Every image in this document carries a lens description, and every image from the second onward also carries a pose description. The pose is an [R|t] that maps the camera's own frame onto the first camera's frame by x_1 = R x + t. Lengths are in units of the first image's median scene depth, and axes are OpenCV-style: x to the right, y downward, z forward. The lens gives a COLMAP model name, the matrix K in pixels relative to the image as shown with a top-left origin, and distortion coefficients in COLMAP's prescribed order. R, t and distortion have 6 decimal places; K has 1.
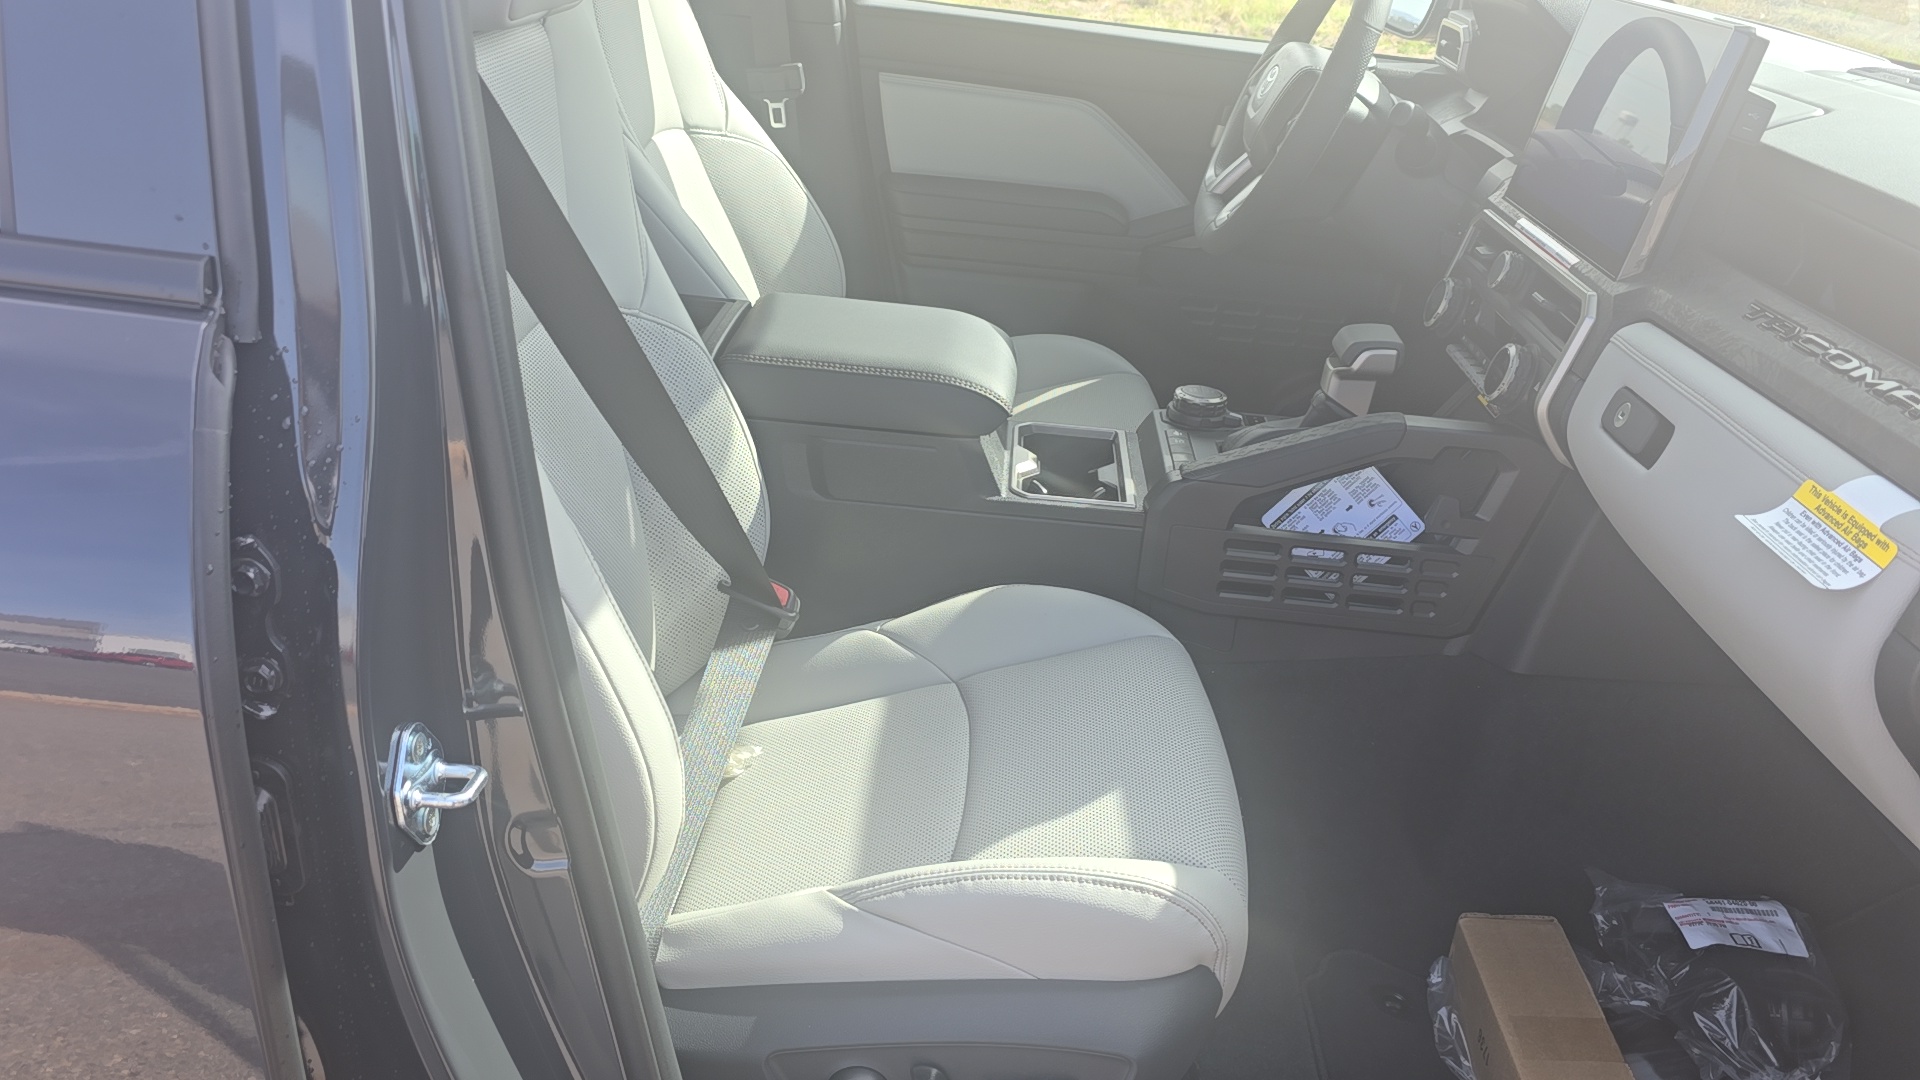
lens RADIAL K [[1600.8, 0, 951.0], [0, 1600.8, 534.3], [0, 0, 1]] dist [-0.007536, 0.016331]
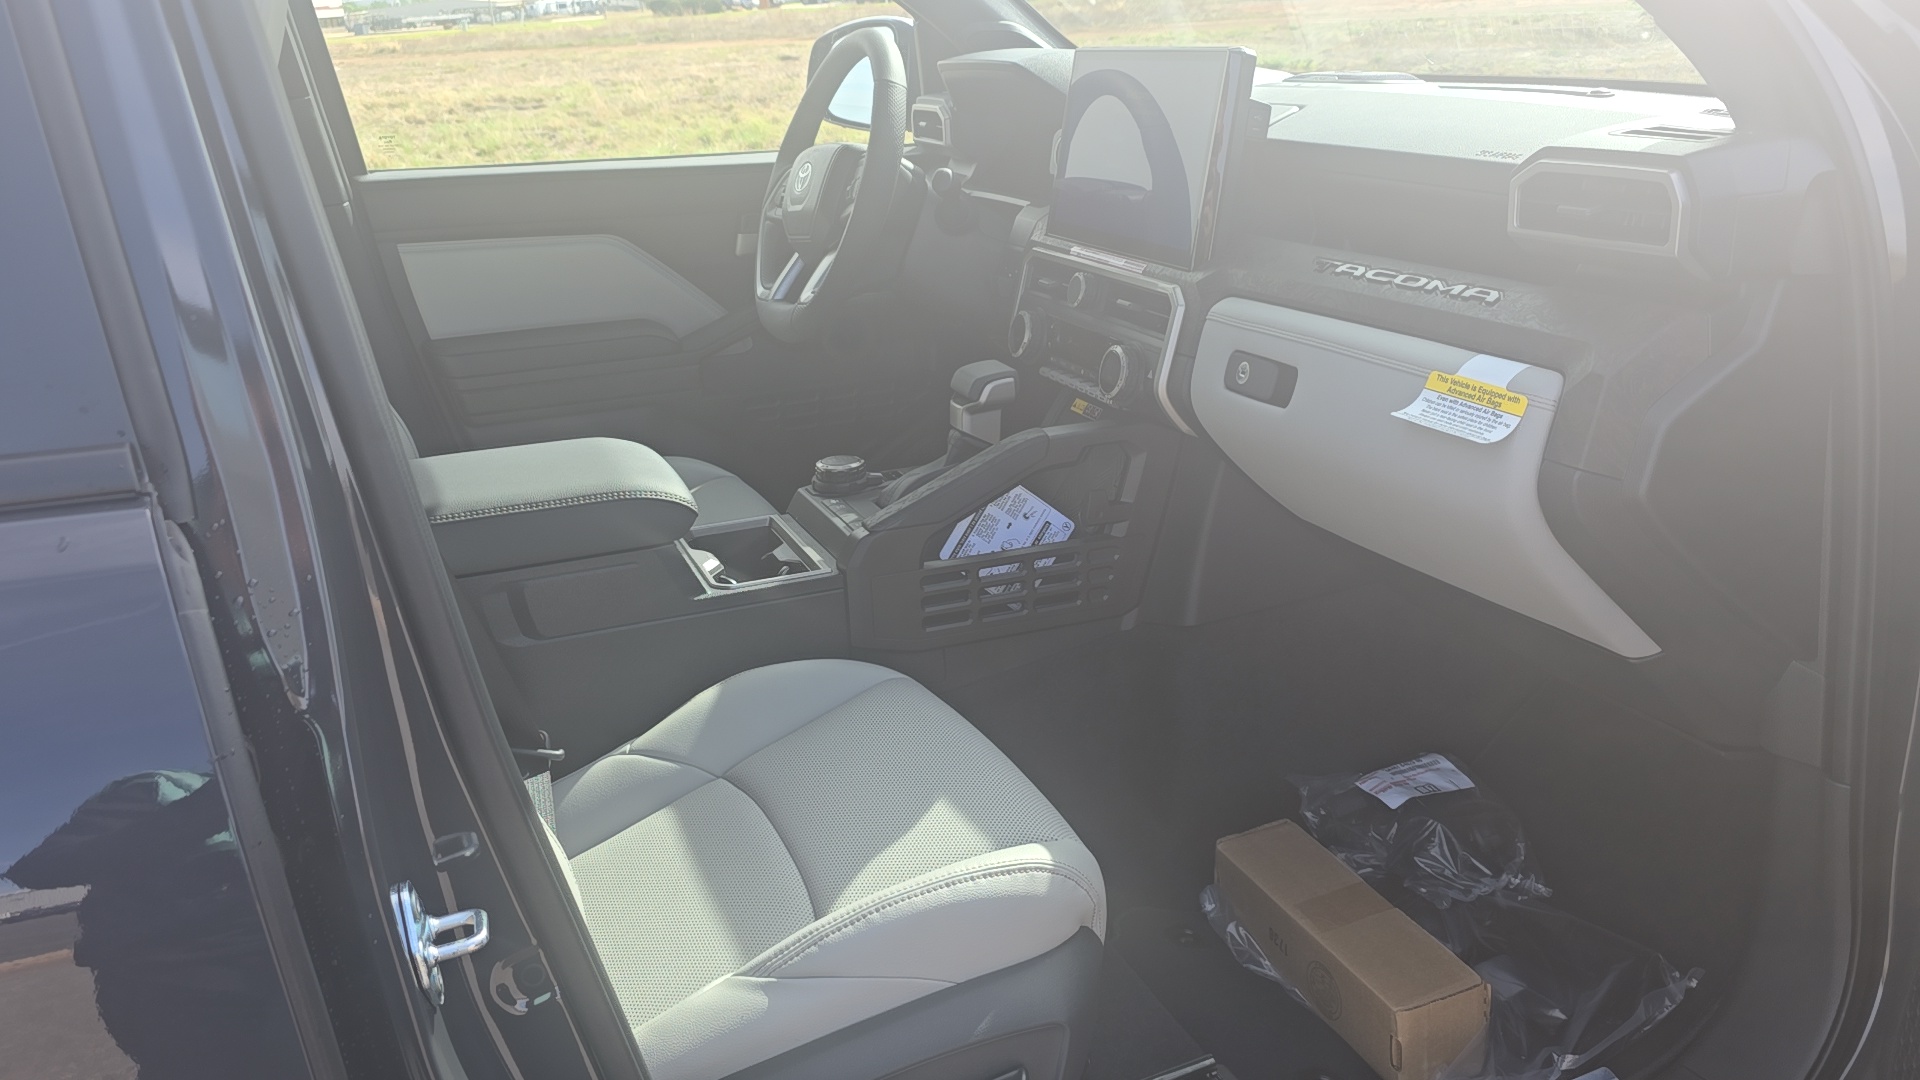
lens RADIAL K [[1600.8, 0, 951.0], [0, 1600.8, 534.3], [0, 0, 1]] dist [-0.007536, 0.016331]
pose [[0.909180, -0.241679, 0.339091, -0.166545], [0.270581, 0.961868, -0.039941, 0.023306], [-0.316508, 0.128065, 0.939905, -0.021930]]
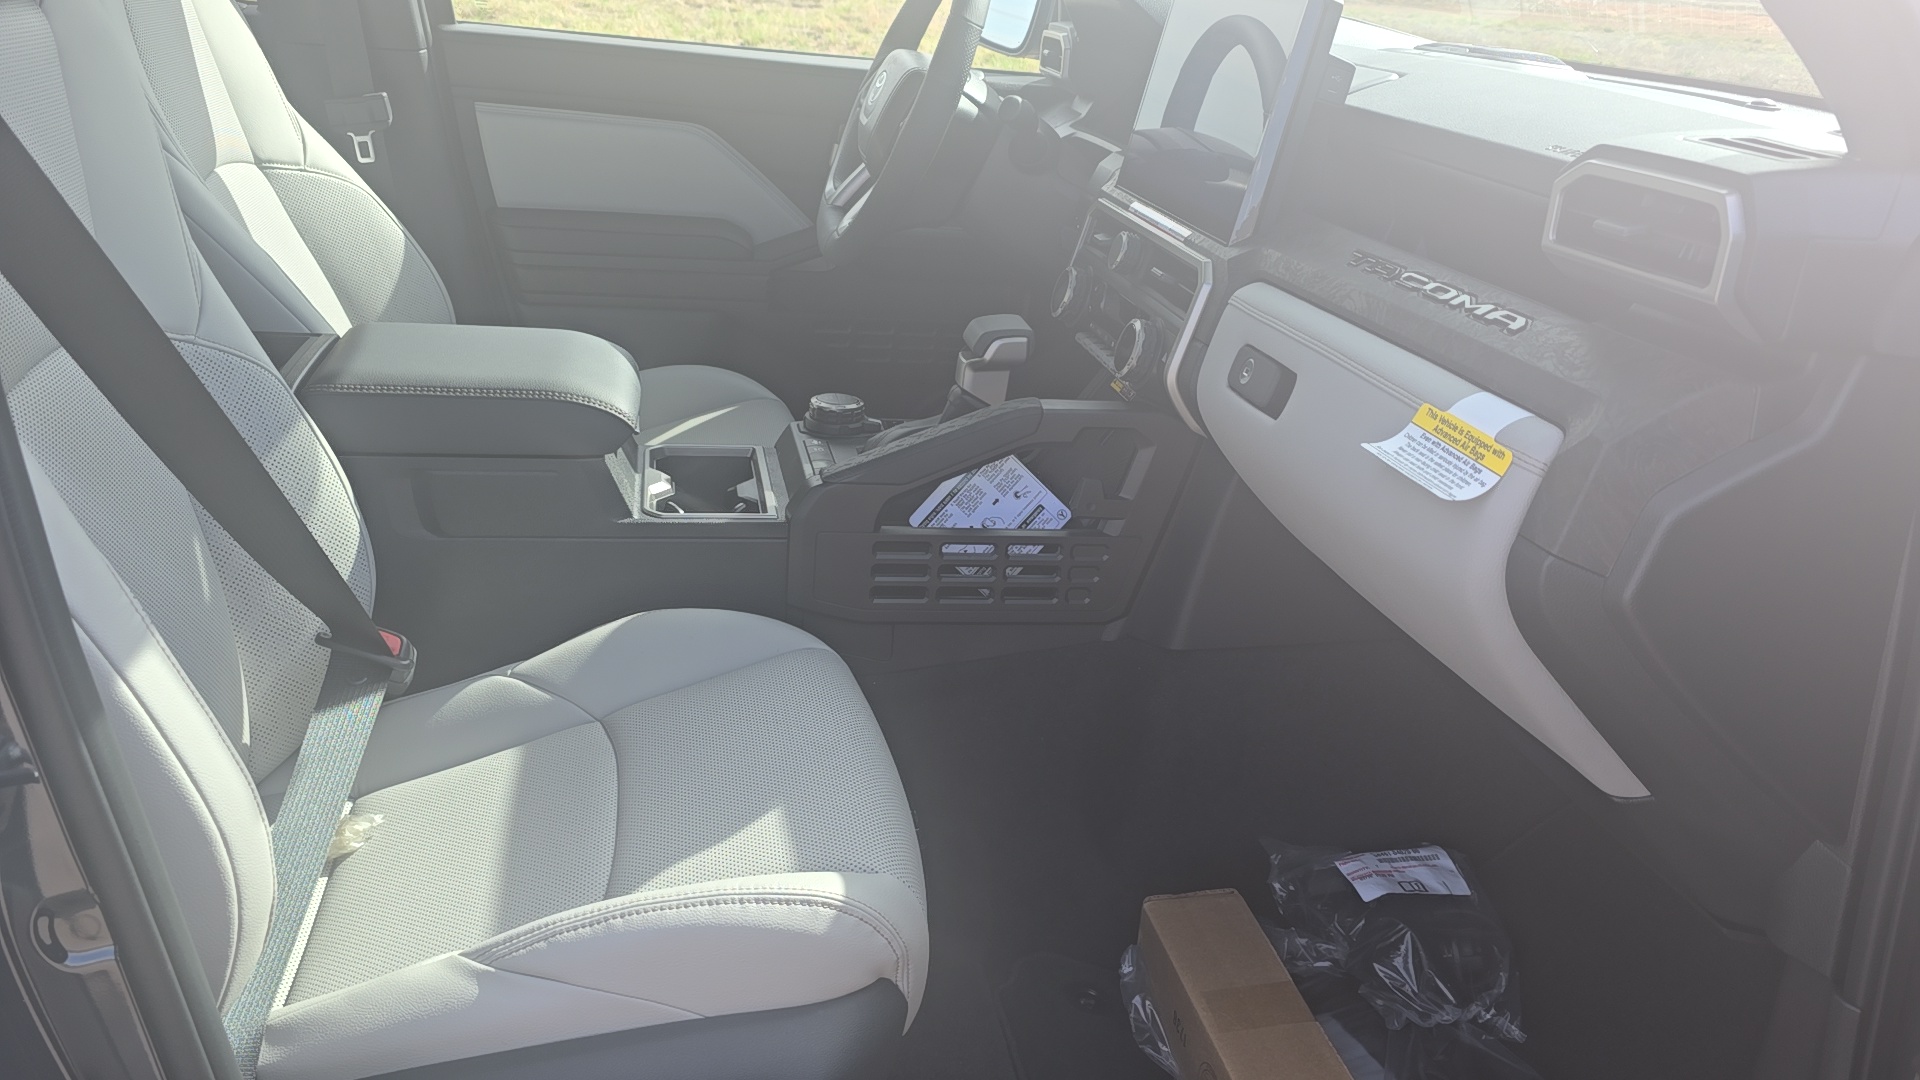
lens RADIAL K [[1600.8, 0, 951.0], [0, 1600.8, 534.3], [0, 0, 1]] dist [-0.007536, 0.016331]
pose [[0.974771, -0.086444, 0.205788, 0.019274], [0.095317, 0.994880, -0.033583, 0.034790], [-0.201831, 0.052351, 0.978020, 0.049675]]
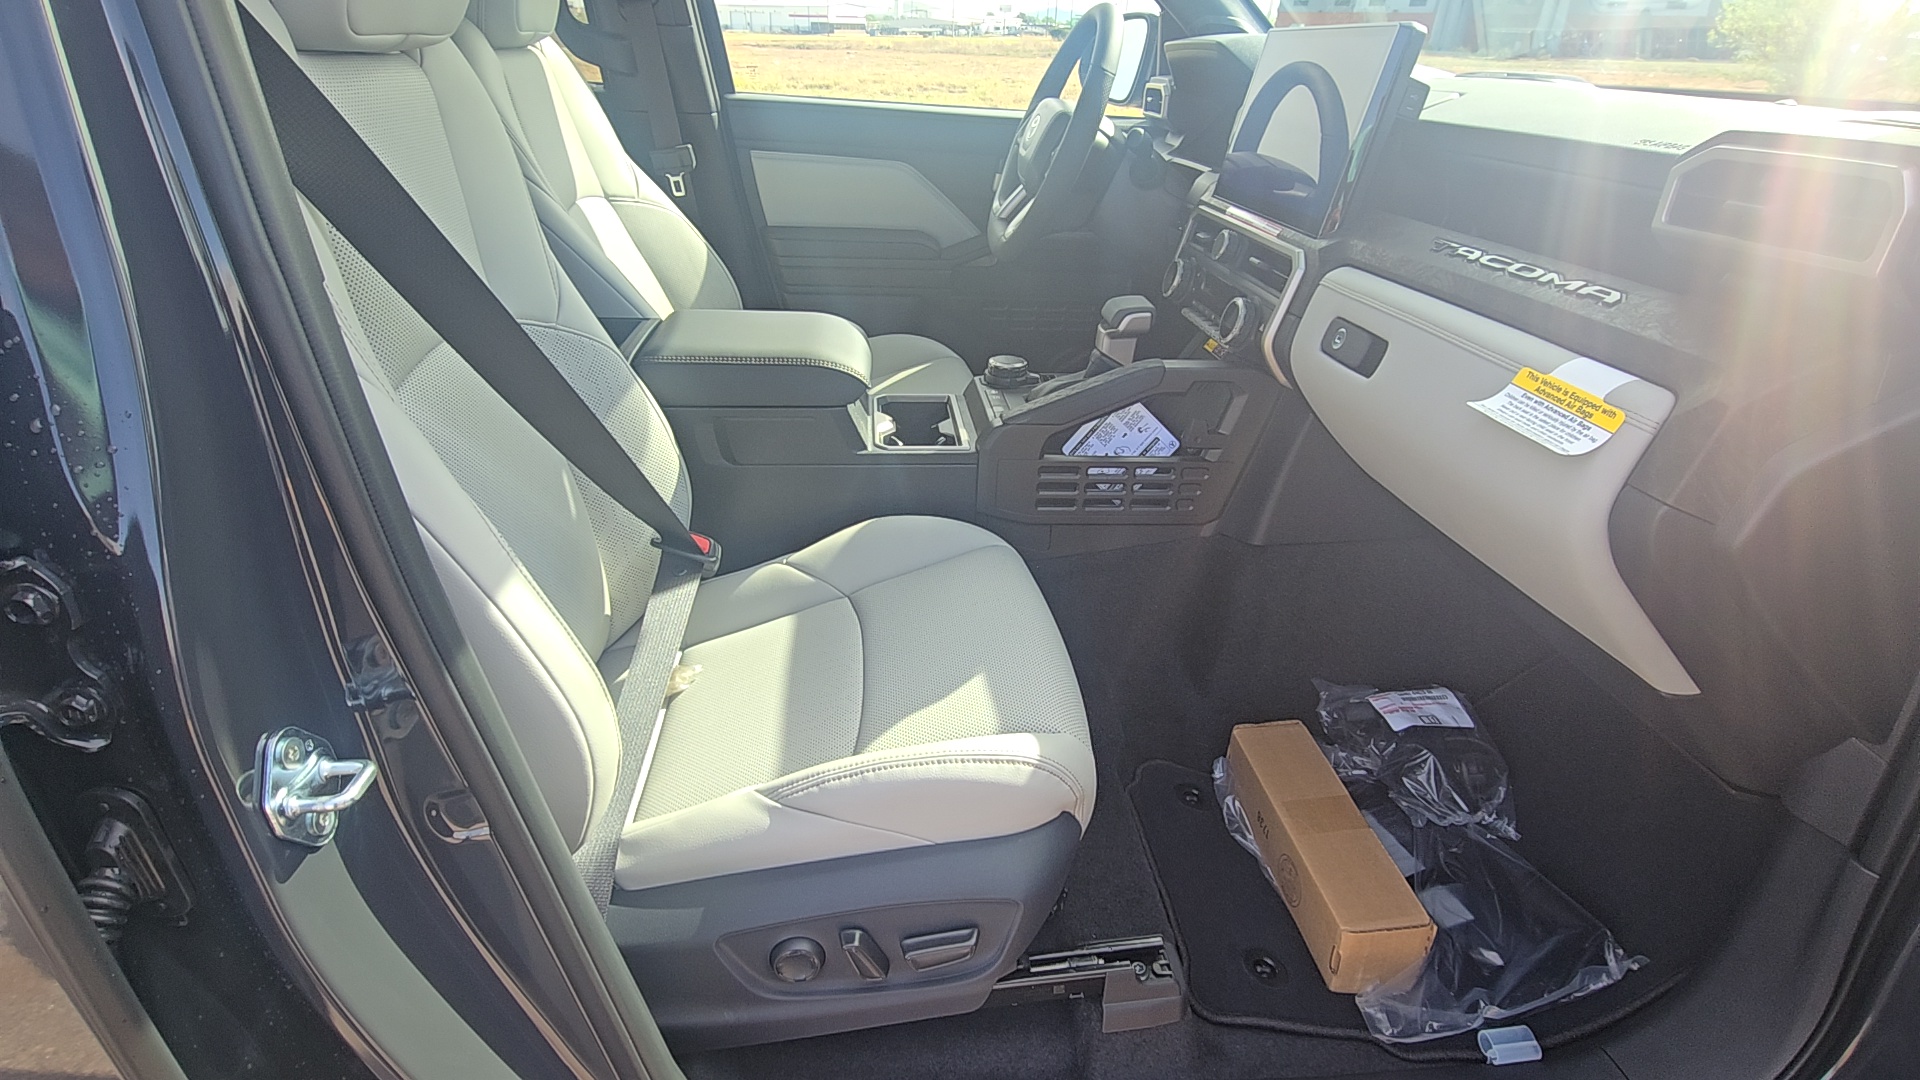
lens RADIAL K [[956.0, 0, 936.7], [0, 956.0, 559.8], [0, 0, 1]] dist [-0.000939, -0.000581]
pose [[0.990999, -0.100294, 0.088664, 0.008813], [0.092253, 0.991609, 0.090563, -0.000063], [-0.097003, -0.081568, 0.991936, 0.210174]]
